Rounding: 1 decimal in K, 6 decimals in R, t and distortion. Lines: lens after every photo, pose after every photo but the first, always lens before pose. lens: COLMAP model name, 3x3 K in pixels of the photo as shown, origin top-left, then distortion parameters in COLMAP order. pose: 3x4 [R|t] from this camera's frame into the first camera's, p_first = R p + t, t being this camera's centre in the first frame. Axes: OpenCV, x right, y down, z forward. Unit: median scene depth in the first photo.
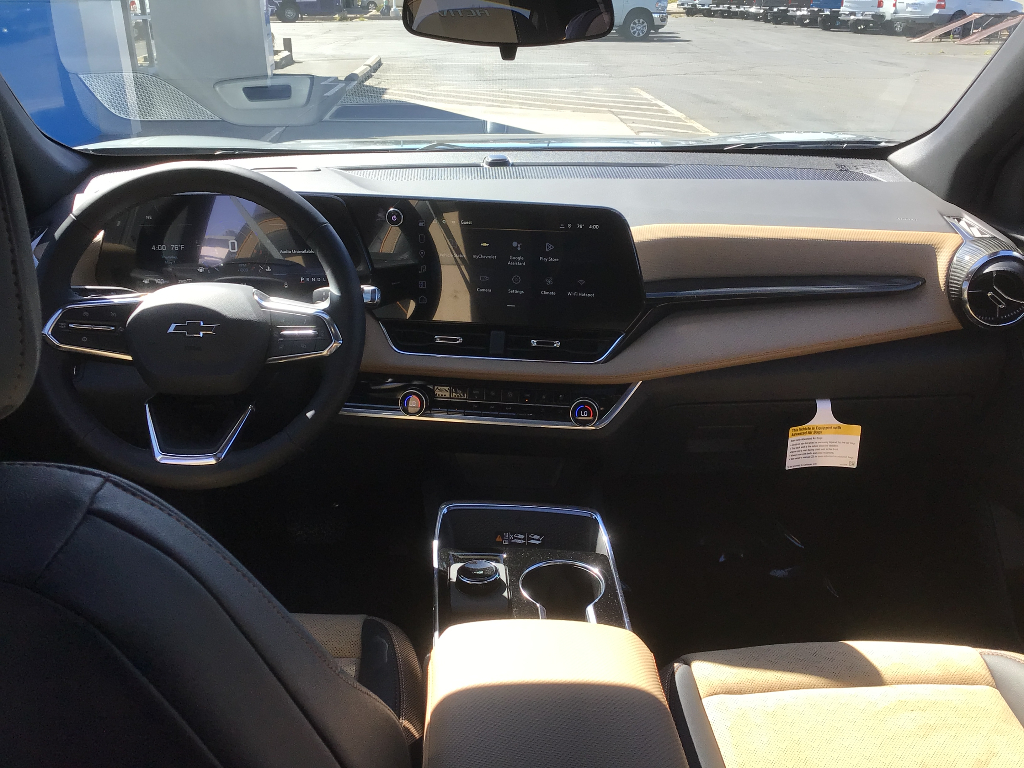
lens RADIAL K [[935.0, 0, 515.8], [0, 935.0, 384.1], [0, 0, 1]] dist [0.098946, 0.033501]
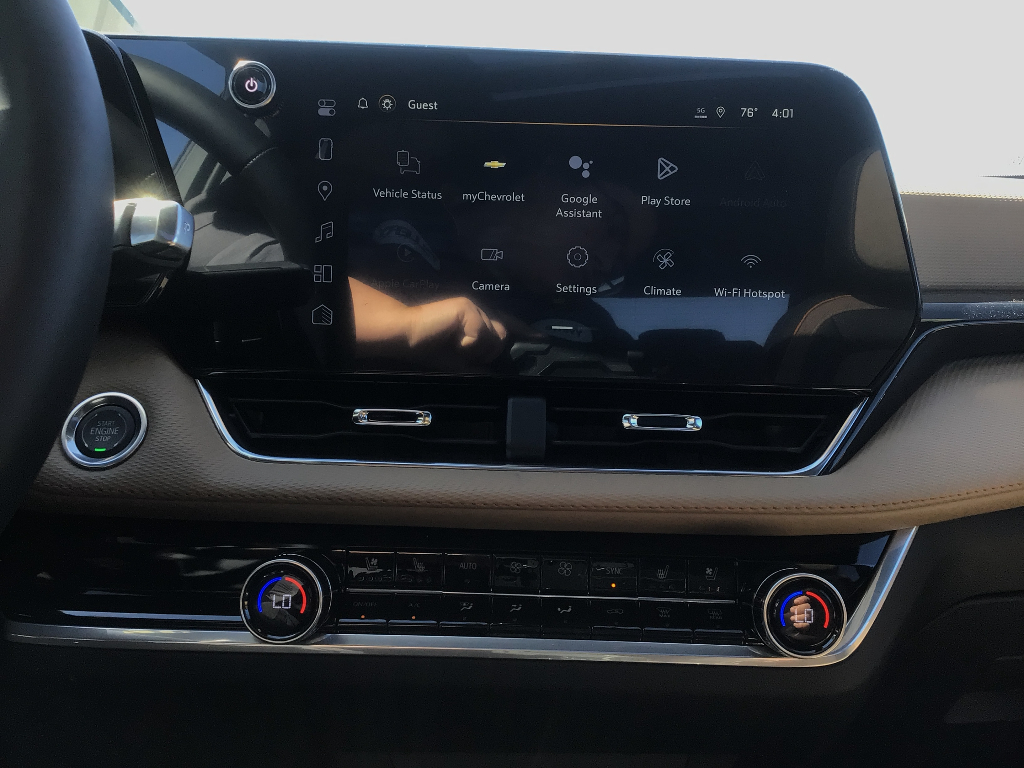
lens RADIAL K [[935.0, 0, 511.3], [0, 935.0, 377.4], [0, 0, 1]] dist [0.098946, 0.033501]
pose [[0.991172, 0.002807, 0.132550, -0.076304], [0.026695, 0.975073, -0.220271, 0.018746], [-0.129865, 0.221865, 0.966391, 0.649356]]
